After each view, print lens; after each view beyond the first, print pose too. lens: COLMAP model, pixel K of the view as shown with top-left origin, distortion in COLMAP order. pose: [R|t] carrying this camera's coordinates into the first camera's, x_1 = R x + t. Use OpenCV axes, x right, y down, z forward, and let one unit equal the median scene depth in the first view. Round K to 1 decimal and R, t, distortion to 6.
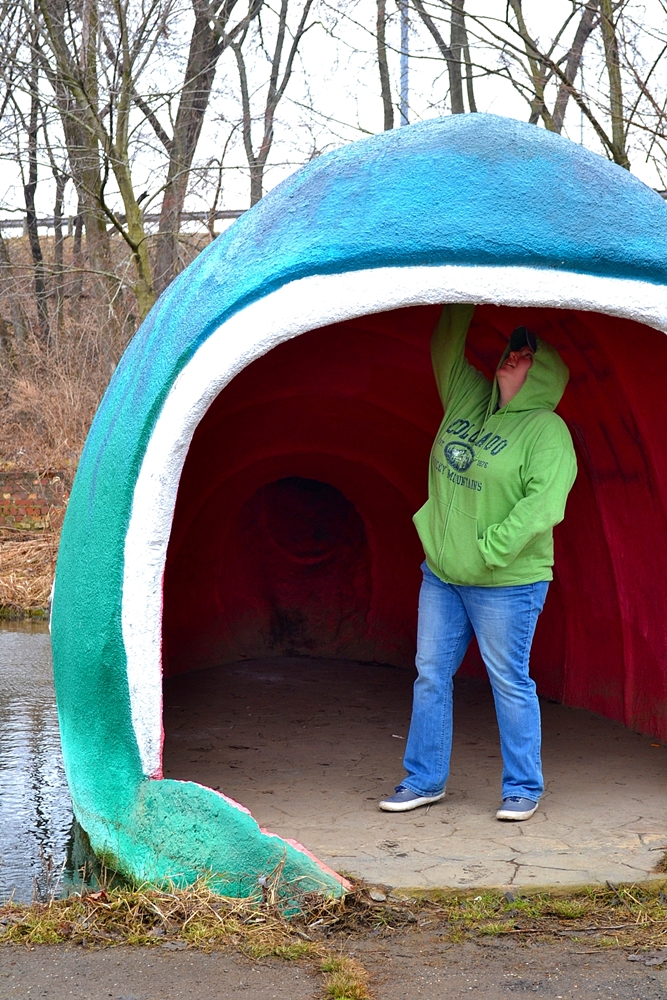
lens RADIAL K [[1920.6, 0, 333.6], [0, 1920.6, 499.2], [0, 0, 1]] dist [0.009811, 0.000000]
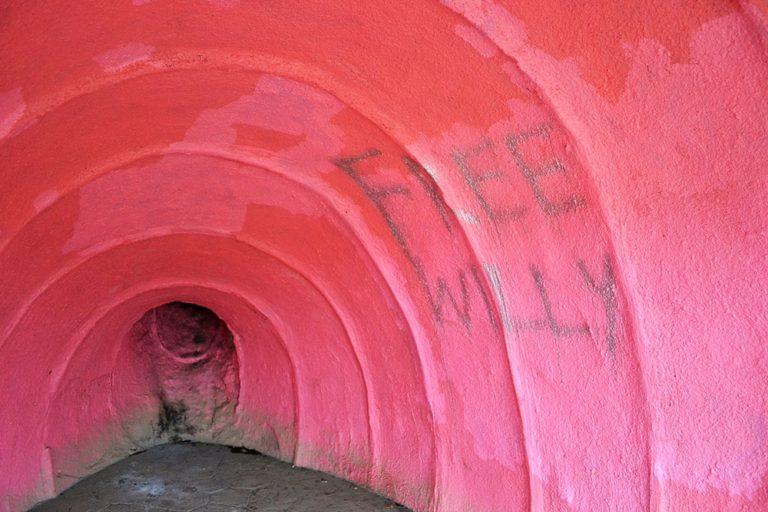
lens RADIAL K [[627.5, 0, 382.8], [0, 627.5, 256.0], [0, 0, 1]] dist [-0.088335, 0.002722]
pose [[0.963347, 0.002005, 0.268250, 0.000245], [0.006857, 0.999461, -0.032093, -0.026856], [-0.268170, 0.032756, 0.962815, 0.565932]]
